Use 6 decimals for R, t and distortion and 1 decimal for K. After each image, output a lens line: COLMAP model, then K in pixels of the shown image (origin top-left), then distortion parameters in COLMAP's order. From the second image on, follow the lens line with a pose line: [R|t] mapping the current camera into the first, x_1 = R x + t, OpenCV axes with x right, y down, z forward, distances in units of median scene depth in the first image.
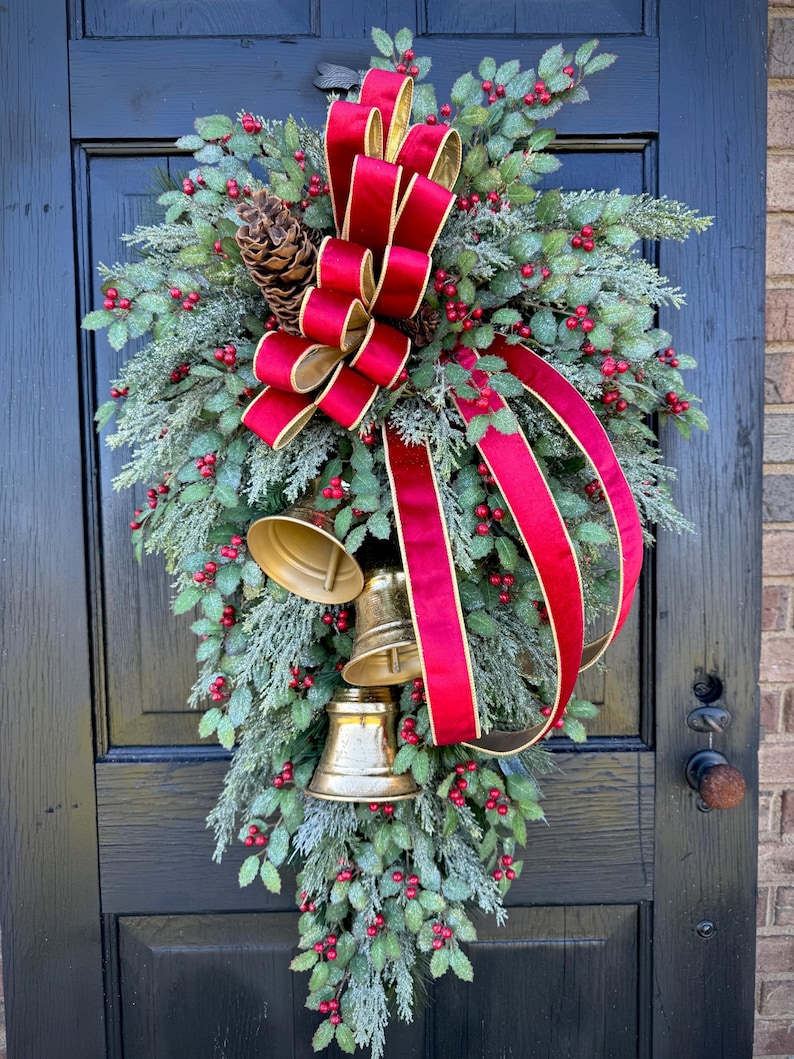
lens RADIAL K [[751.3, 0, 405.6], [0, 751.3, 529.1], [0, 0, 1]] dist [0.046112, -0.095357]
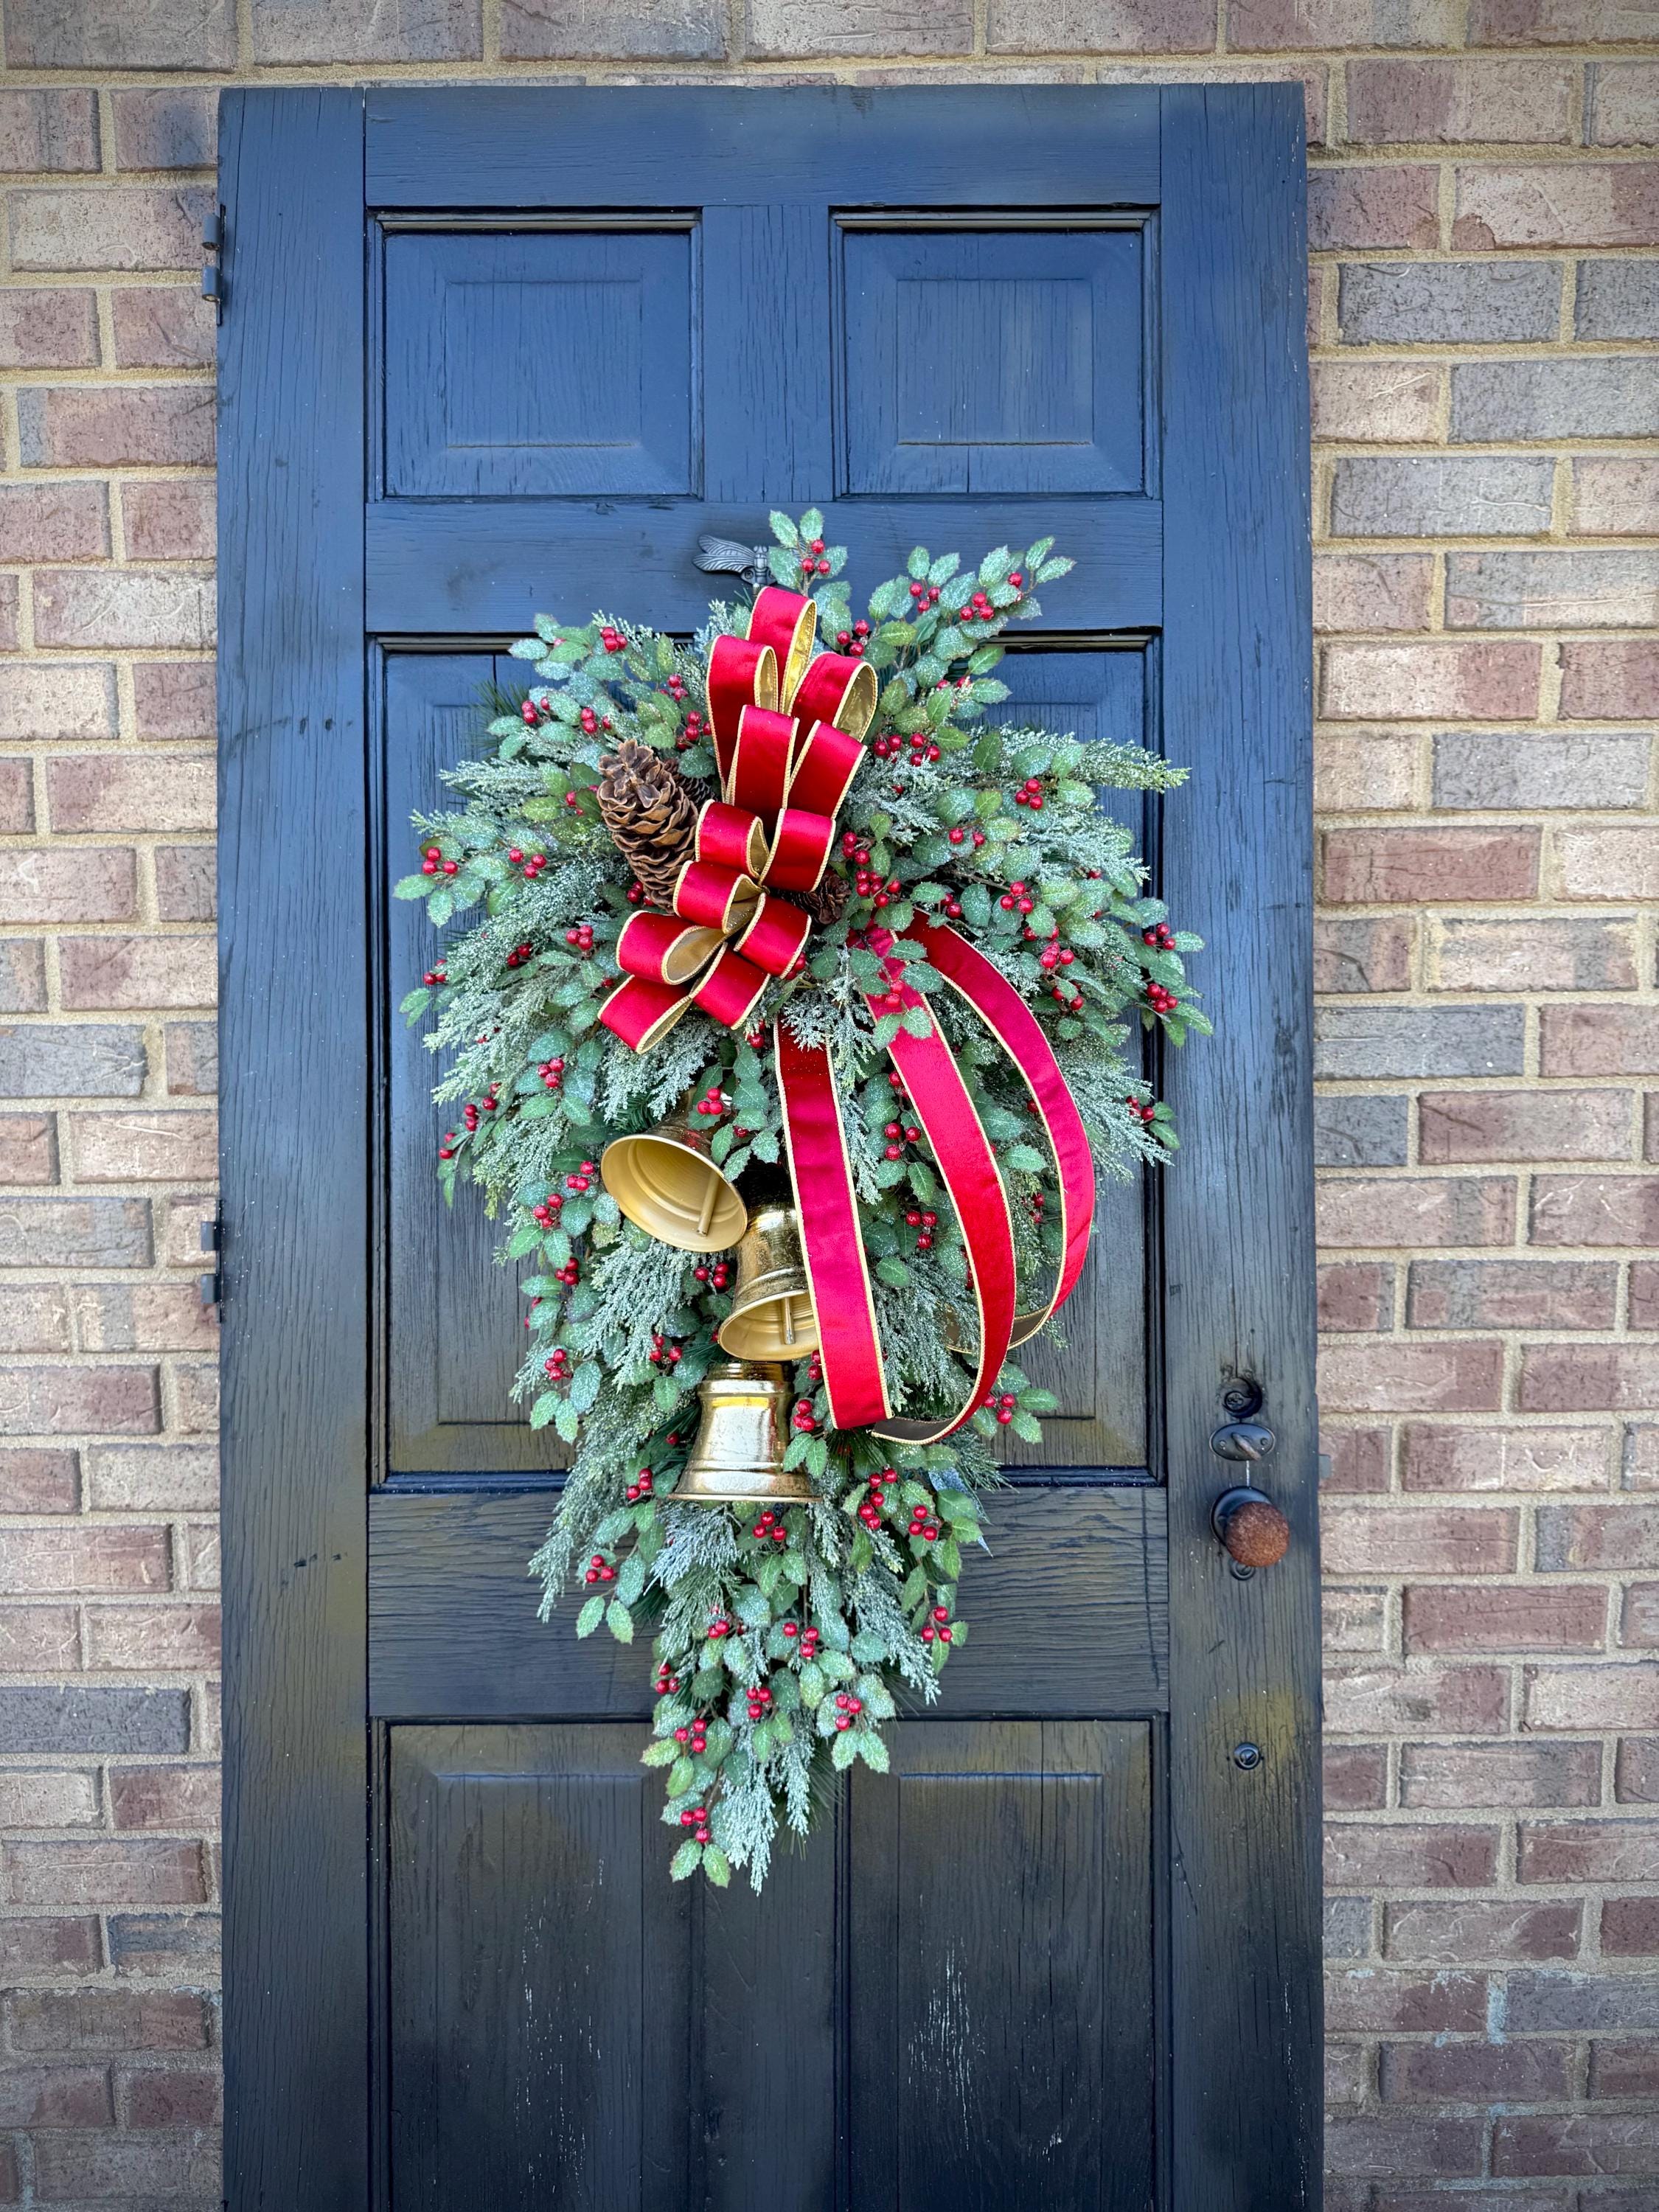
lens RADIAL K [[1536.2, 0, 843.8], [0, 1536.2, 1107.4], [0, 0, 1]] dist [0.079470, -0.171084]
pose [[0.999830, 0.008518, -0.016343, 0.063915], [-0.009642, 0.997503, -0.069961, 0.057403], [0.015706, 0.070106, 0.997416, -0.560511]]
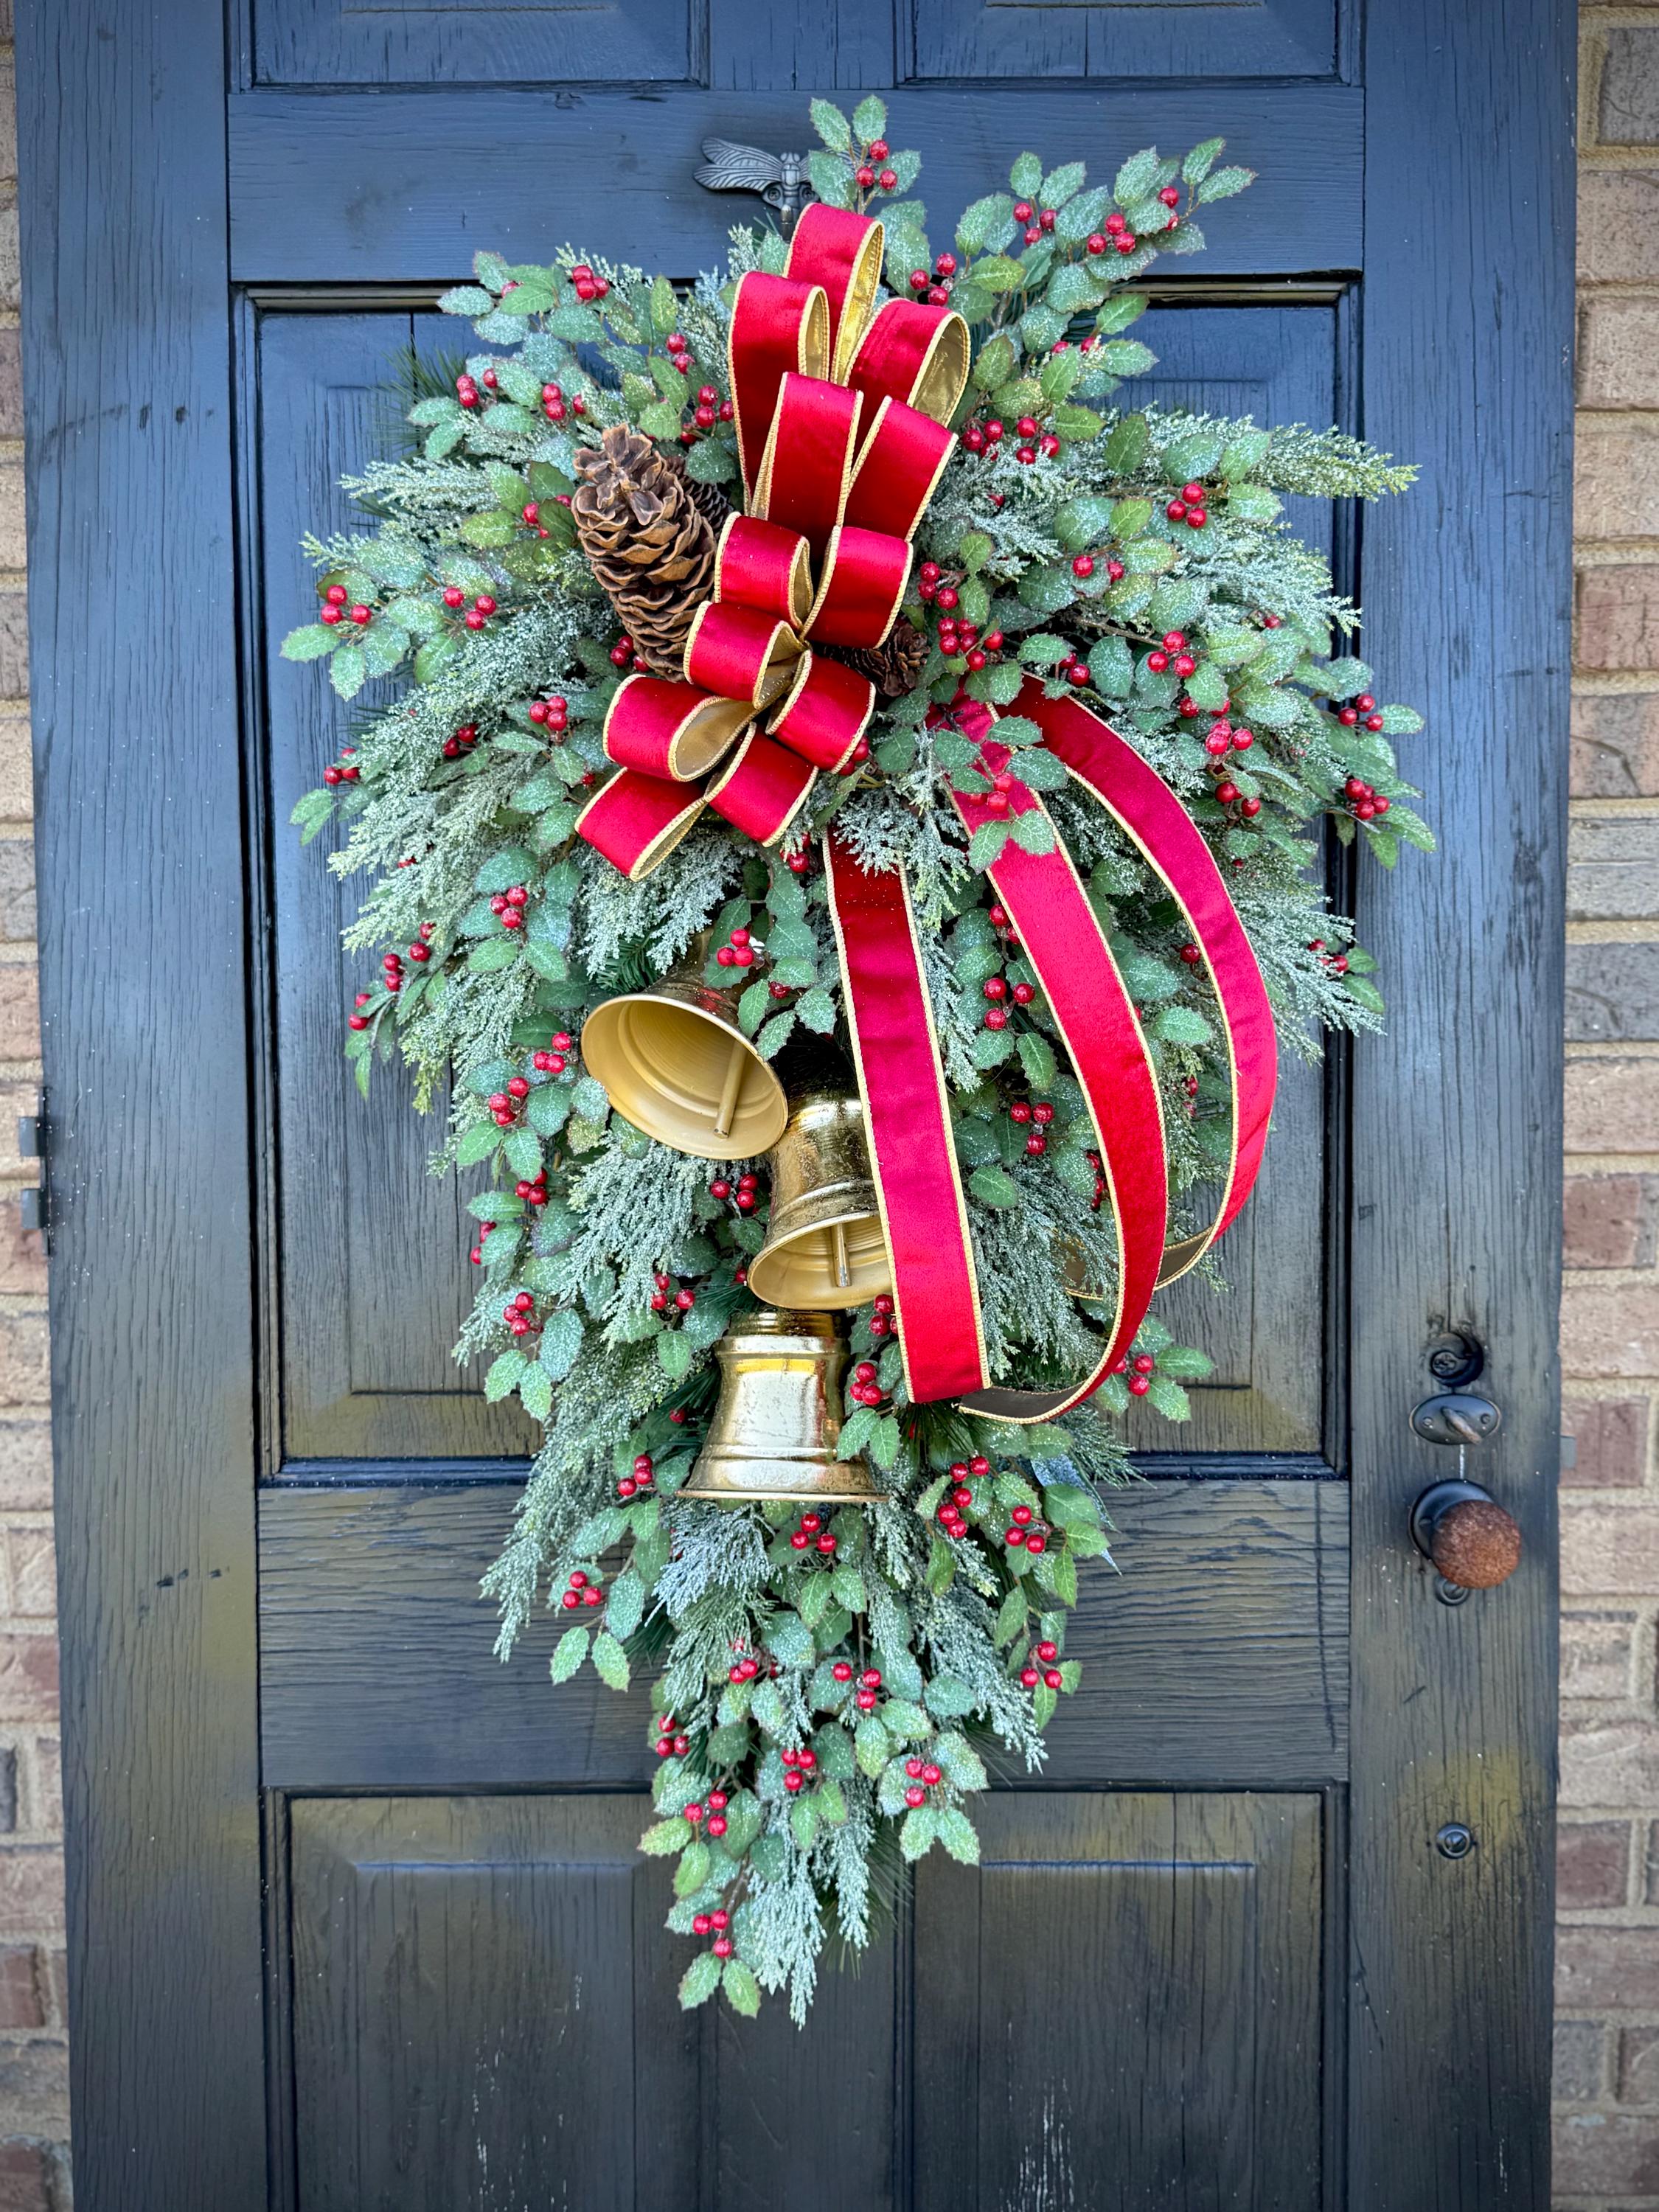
lens RADIAL K [[2023.1, 0, 829.5], [0, 2023.1, 1106.0], [0, 0, 1]] dist [0.114445, -0.266022]
pose [[0.999743, 0.009752, -0.020461, 0.006245], [-0.009851, 0.999940, -0.004769, 0.063553], [0.020414, 0.004969, 0.999779, -0.472764]]
